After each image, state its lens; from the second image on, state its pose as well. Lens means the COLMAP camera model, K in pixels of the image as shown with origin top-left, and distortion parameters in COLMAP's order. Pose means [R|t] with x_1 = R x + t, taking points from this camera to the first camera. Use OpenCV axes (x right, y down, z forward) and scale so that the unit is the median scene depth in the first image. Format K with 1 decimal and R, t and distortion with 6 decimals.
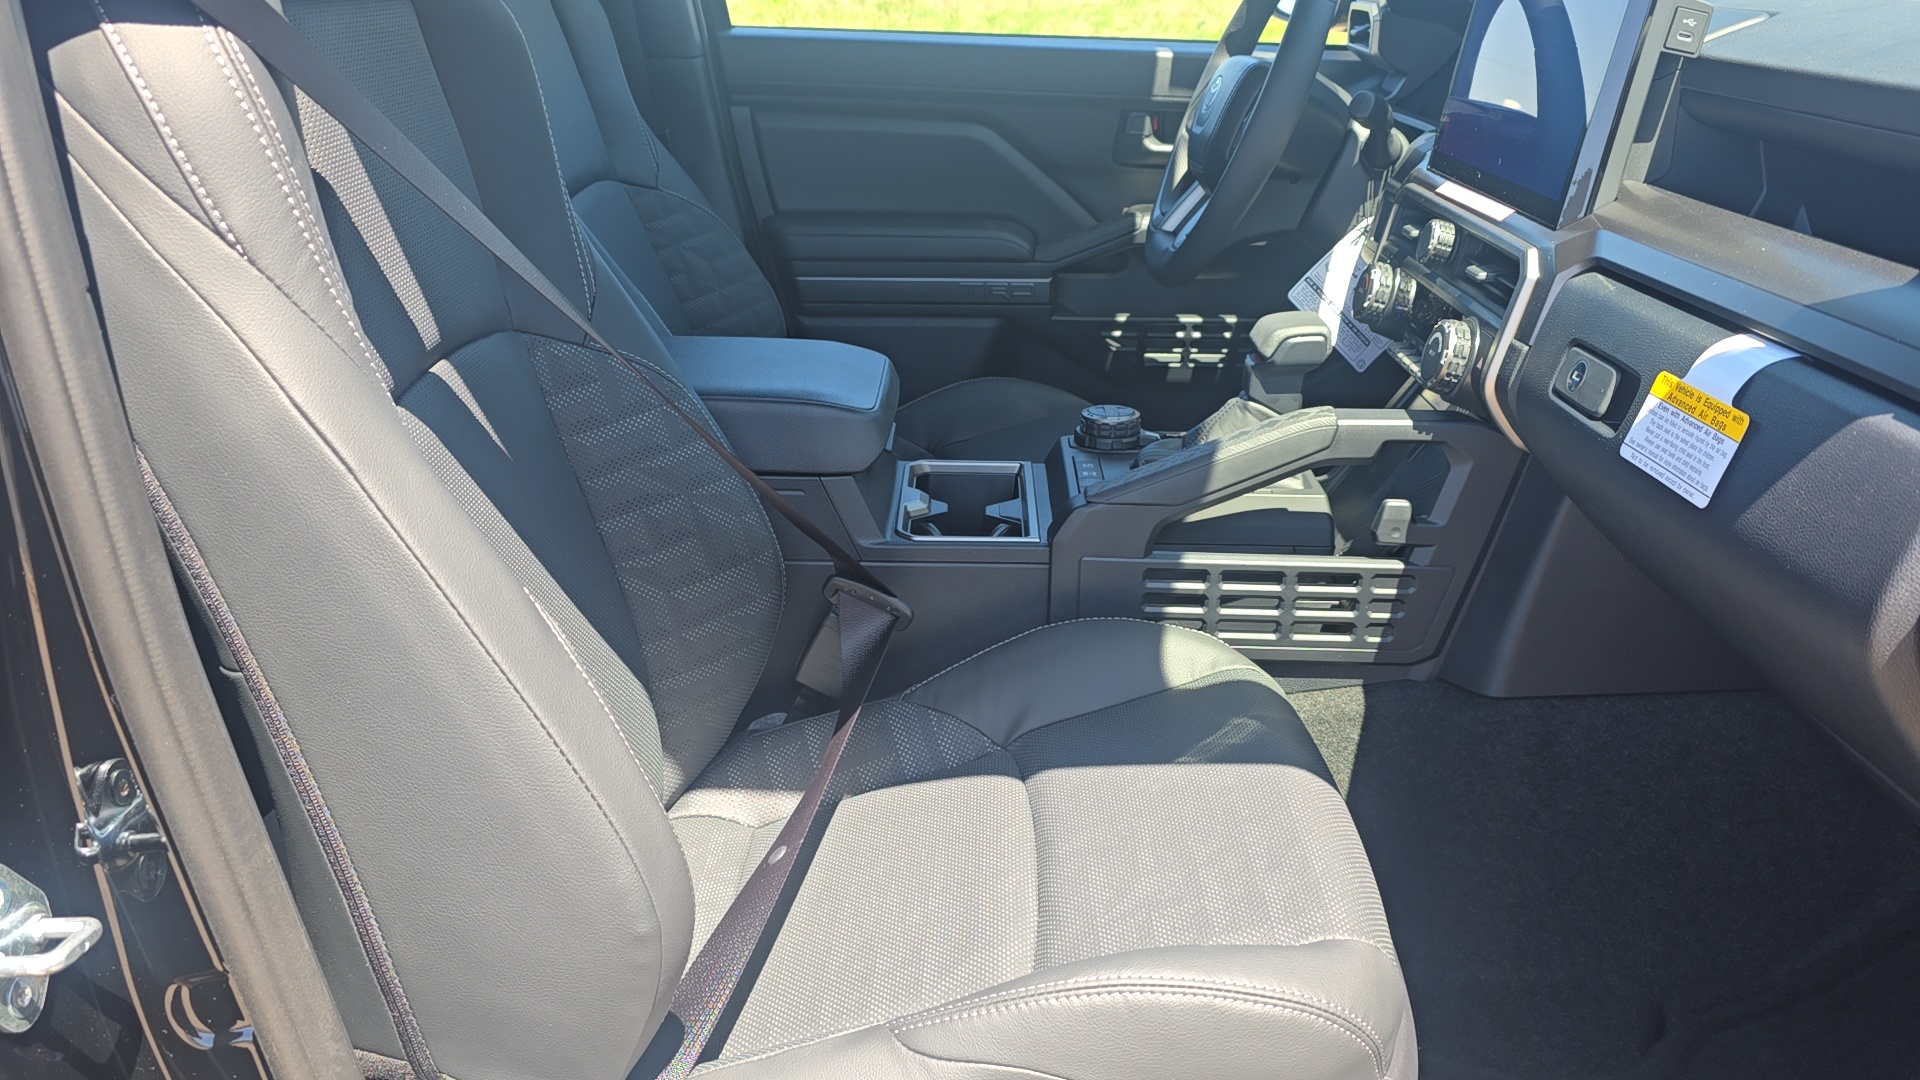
lens RADIAL K [[1598.0, 0, 948.8], [0, 1598.0, 530.7], [0, 0, 1]] dist [-0.015670, 0.023063]
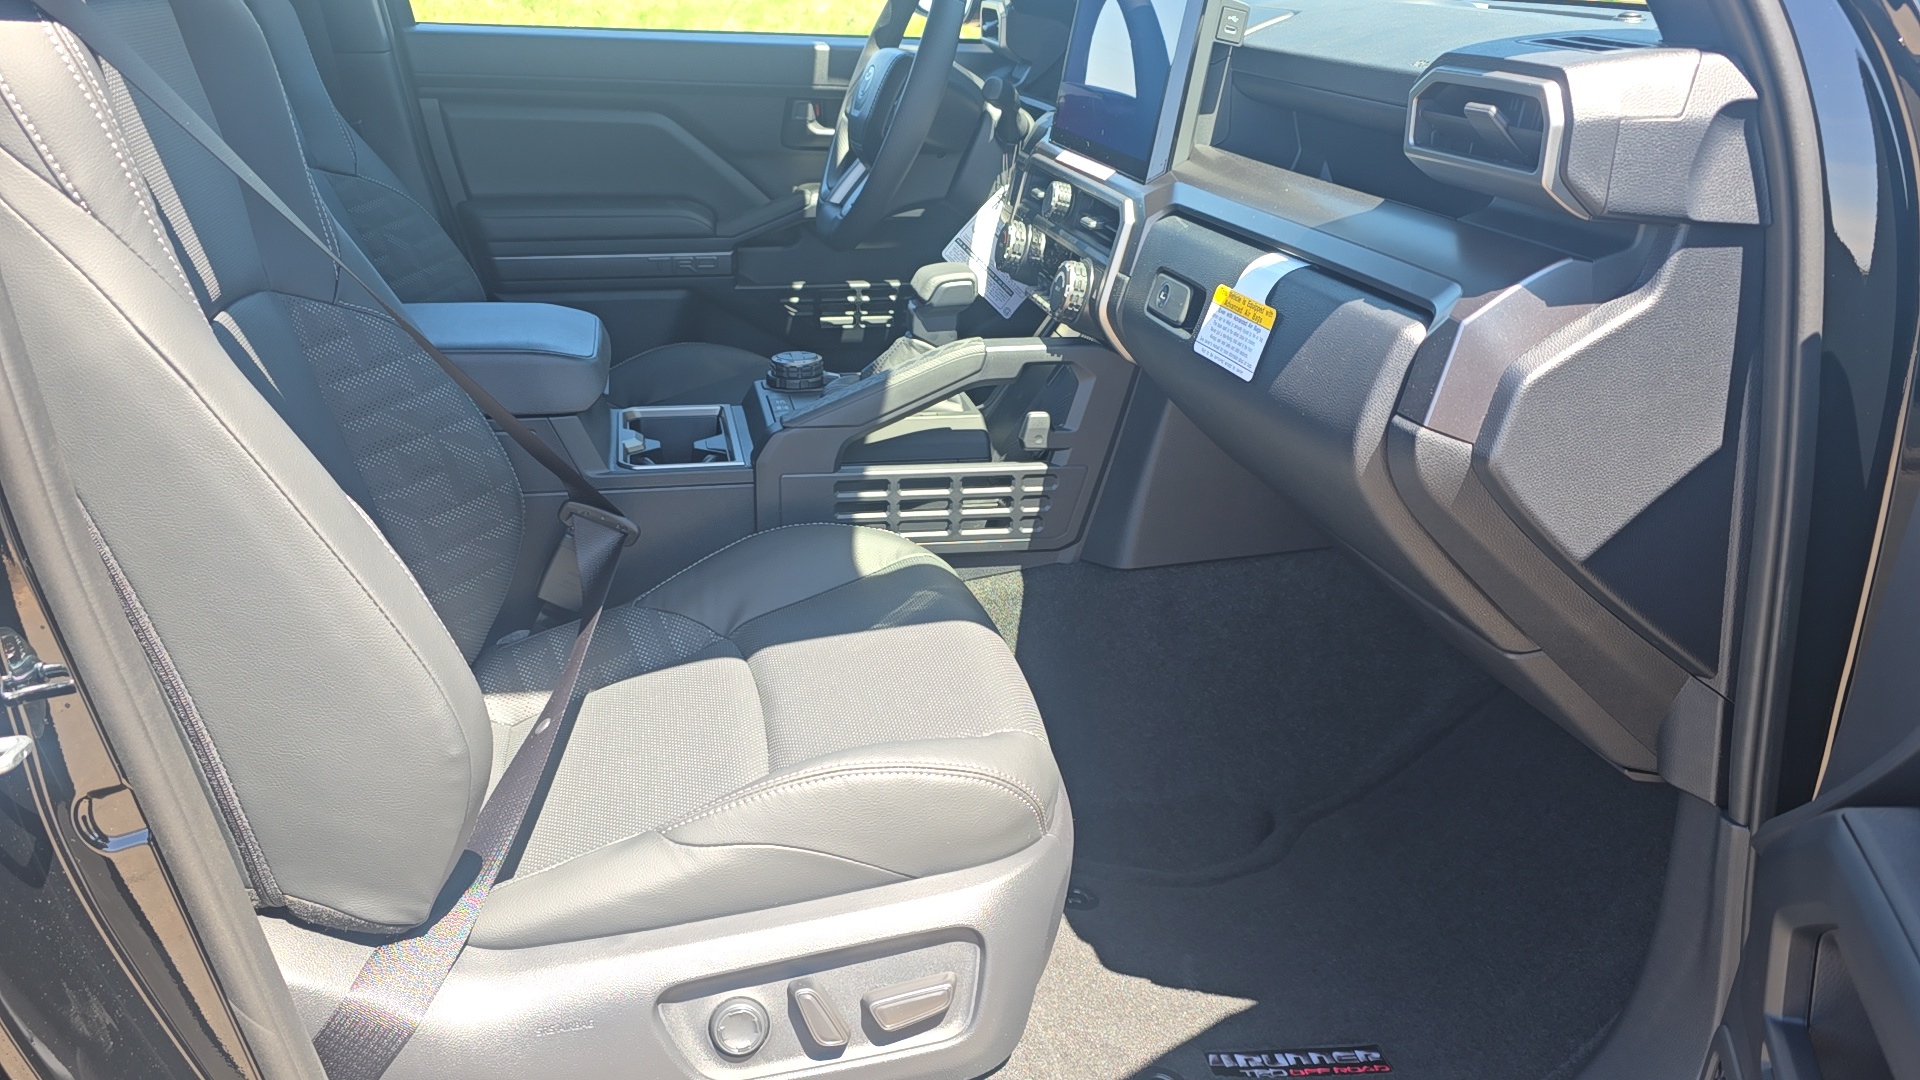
lens RADIAL K [[1598.0, 0, 948.8], [0, 1598.0, 530.7], [0, 0, 1]] dist [-0.015670, 0.023063]
pose [[0.978343, -0.062805, 0.197230, -0.030575], [0.062493, 0.998015, 0.007816, 0.056181], [-0.197329, 0.004679, 0.980326, -0.174916]]
